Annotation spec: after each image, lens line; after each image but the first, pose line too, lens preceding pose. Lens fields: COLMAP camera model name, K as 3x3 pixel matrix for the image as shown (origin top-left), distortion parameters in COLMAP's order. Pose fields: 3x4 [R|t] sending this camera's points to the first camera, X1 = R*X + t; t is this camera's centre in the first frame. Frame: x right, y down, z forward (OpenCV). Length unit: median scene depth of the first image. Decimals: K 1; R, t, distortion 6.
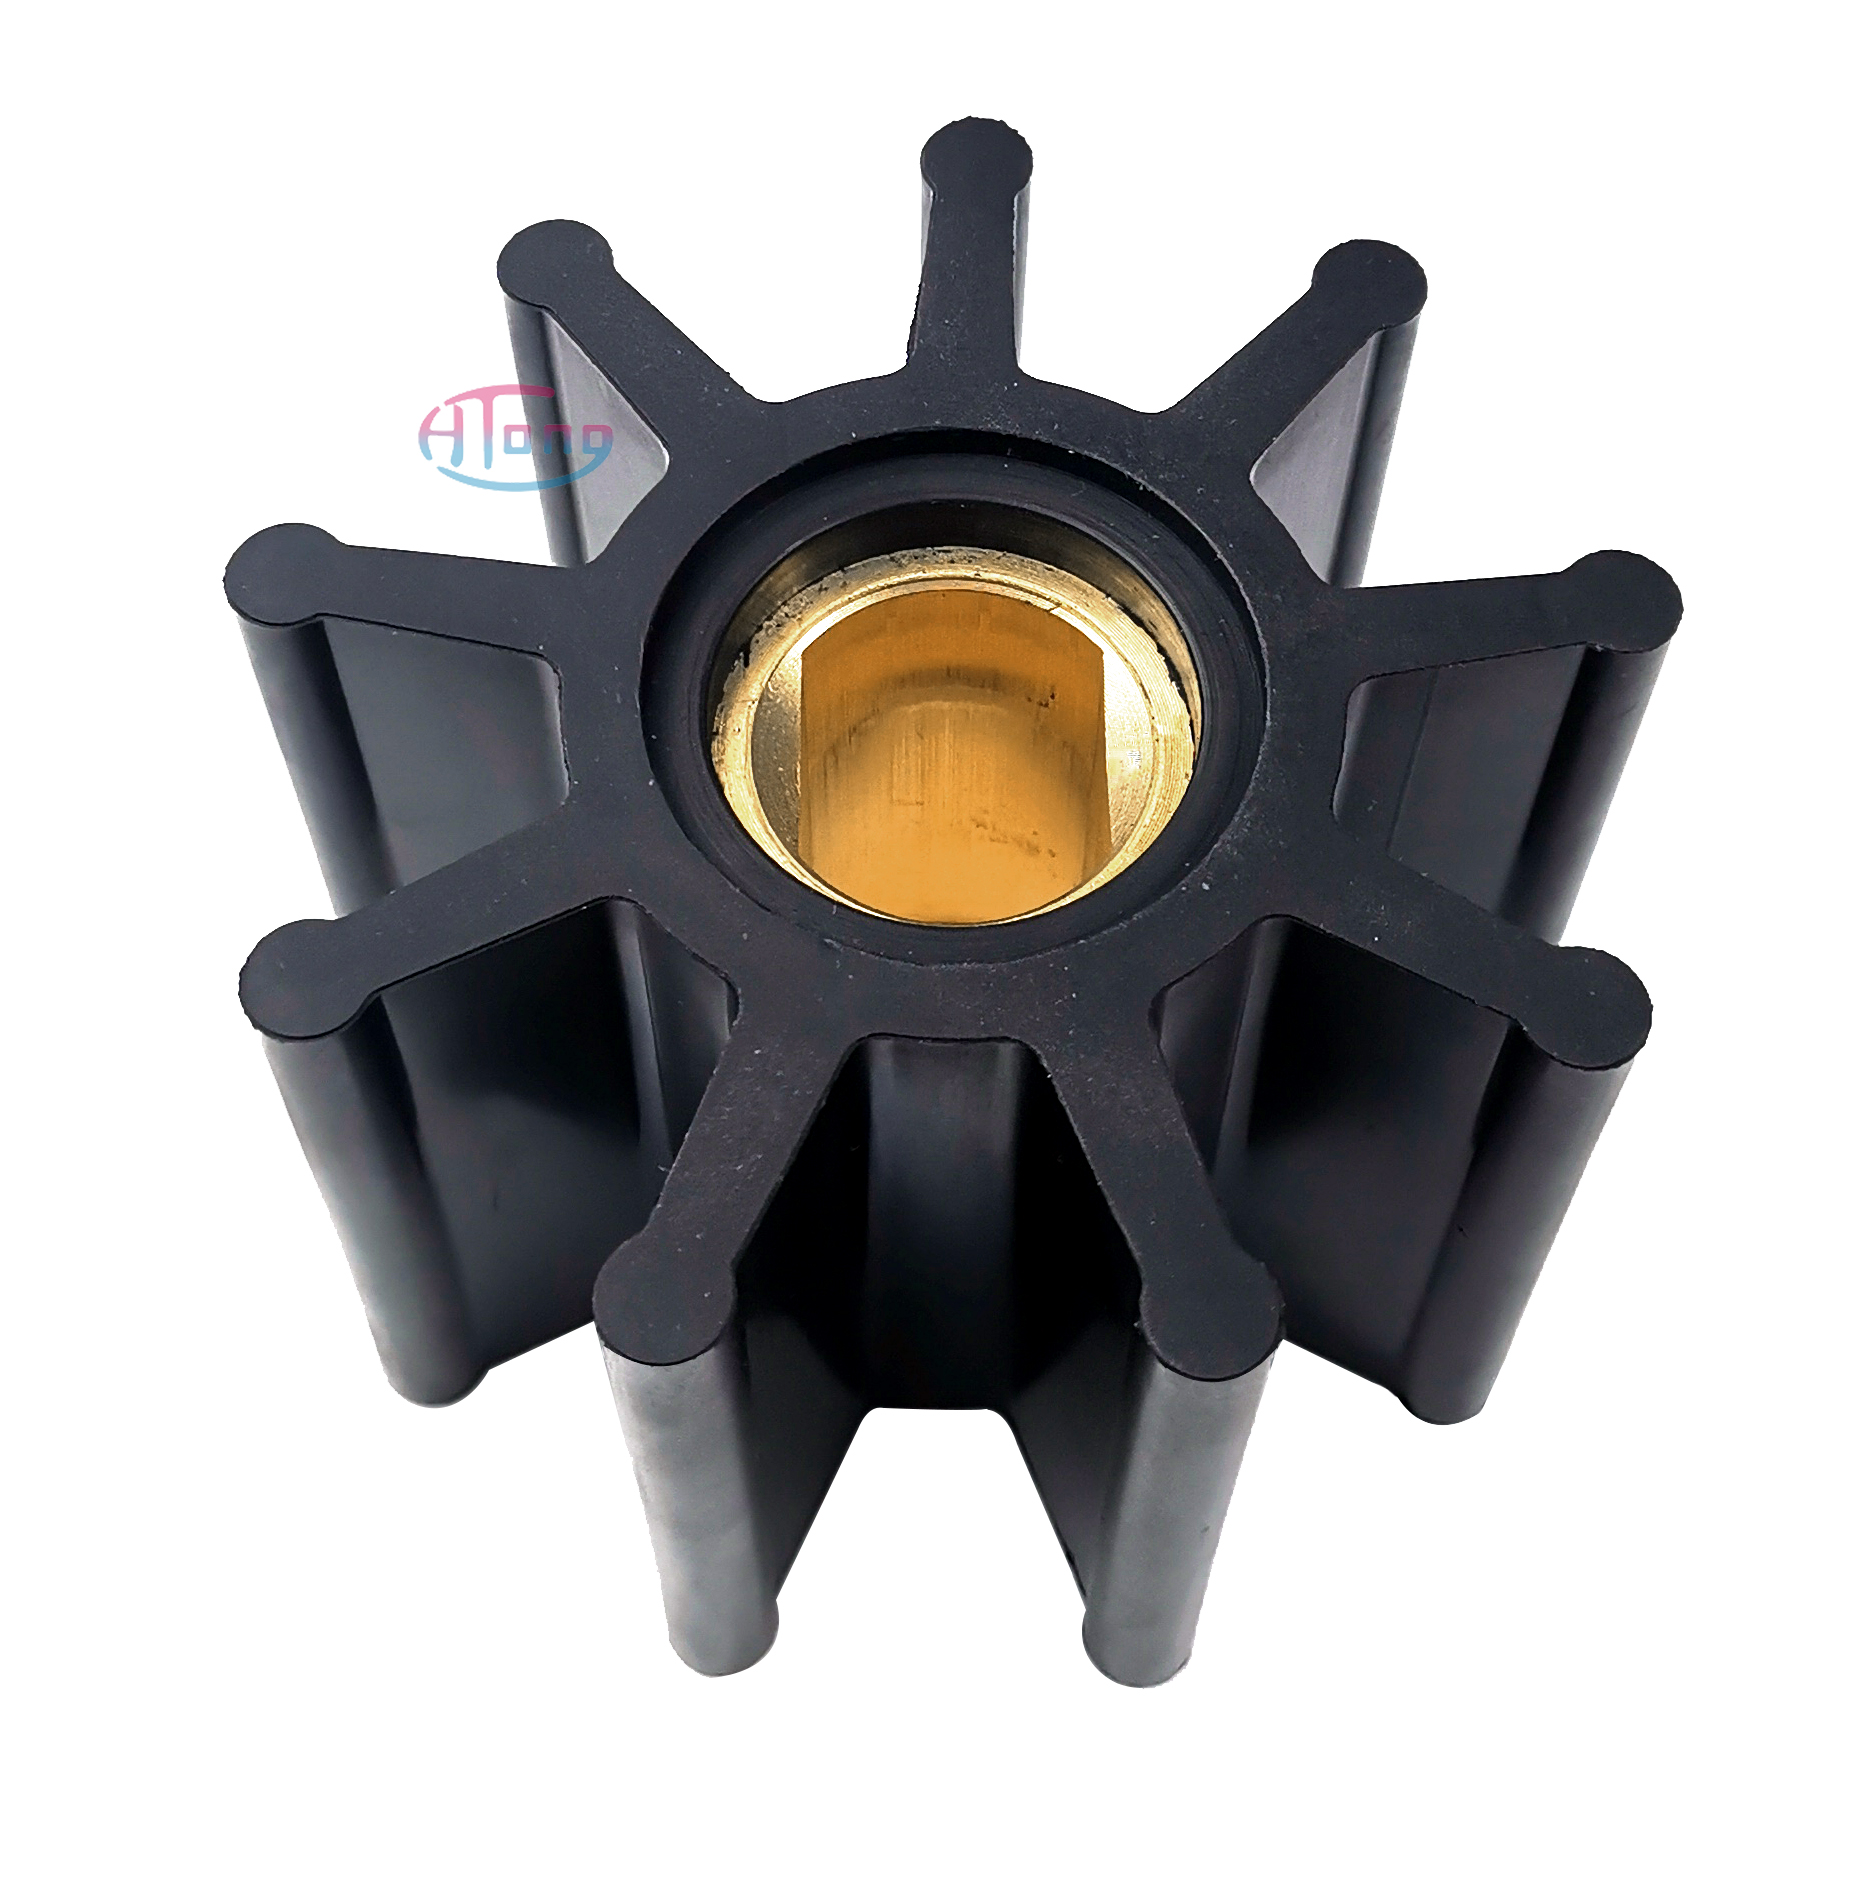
lens RADIAL K [[2537.2, 0, 935.0], [0, 2537.2, 946.5], [0, 0, 1]] dist [0.006304, 0.037960]
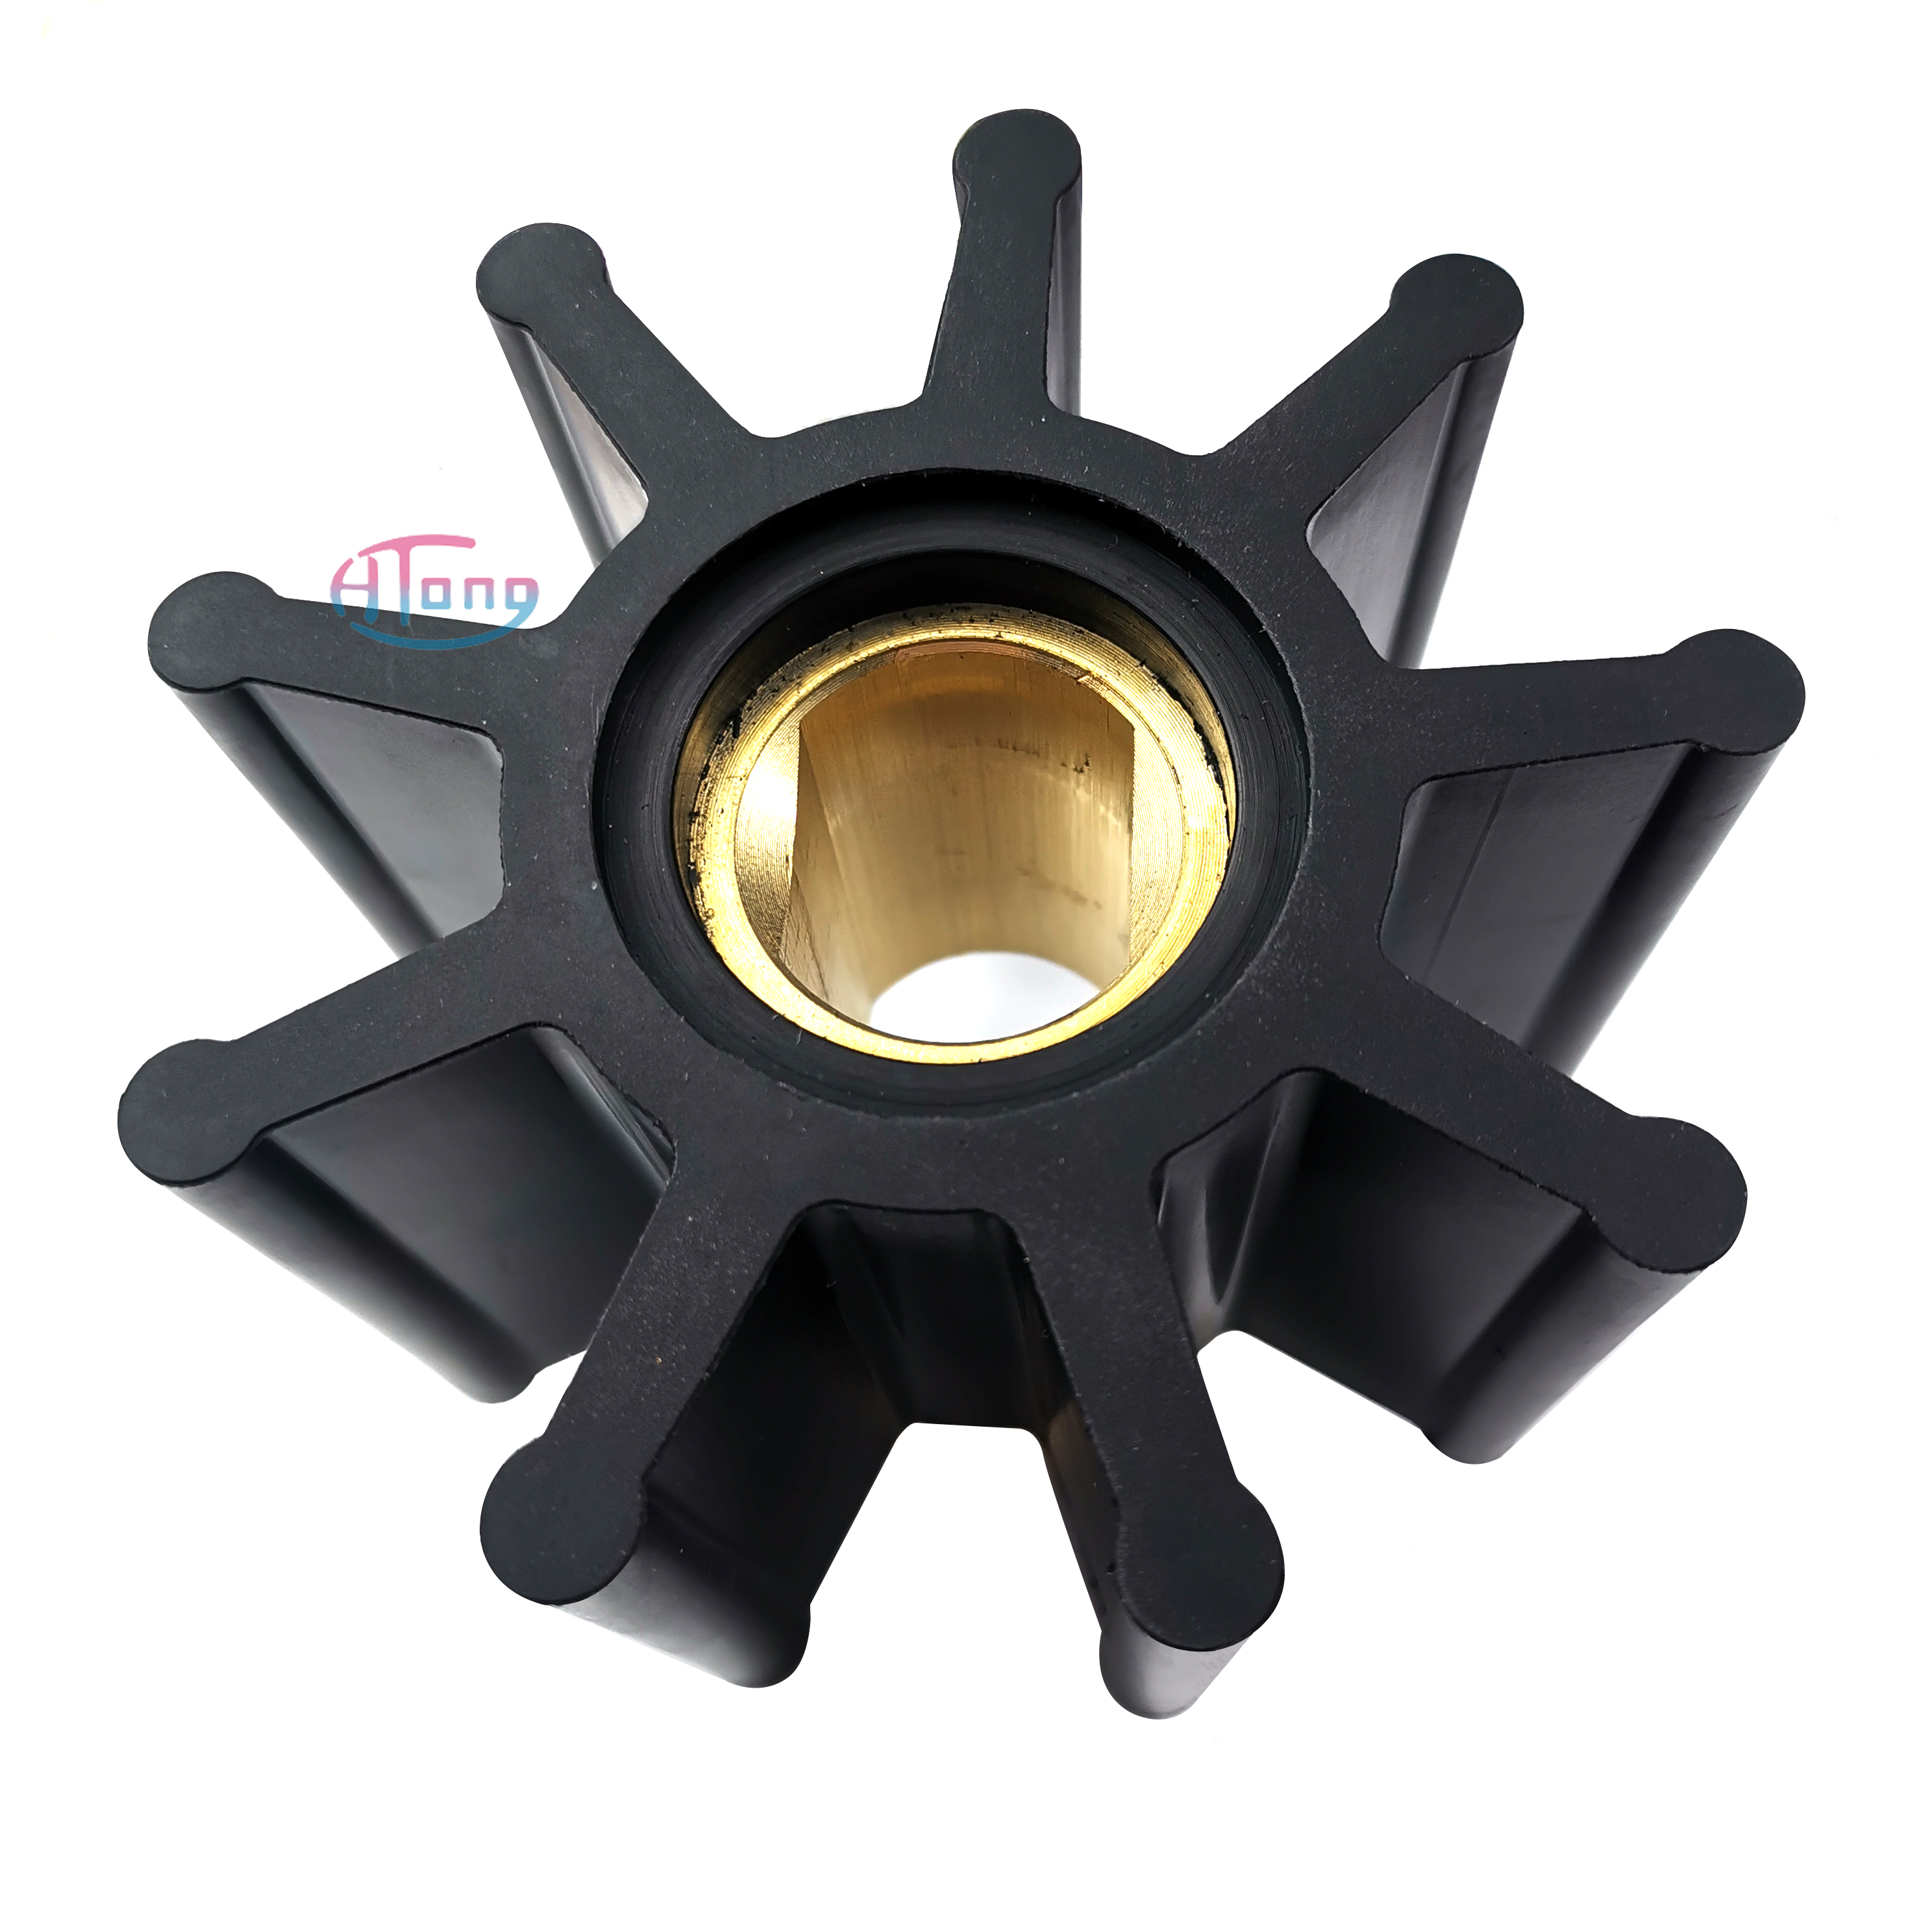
lens RADIAL K [[1828.2, 0, 996.6], [0, 1828.2, 1019.0], [0, 0, 1]] dist [-0.003894, -0.019588]
pose [[0.997613, 0.032641, -0.060856, 0.062169], [-0.025556, 0.993179, 0.113767, -0.088470], [0.064154, -0.111941, 0.991642, 0.354385]]
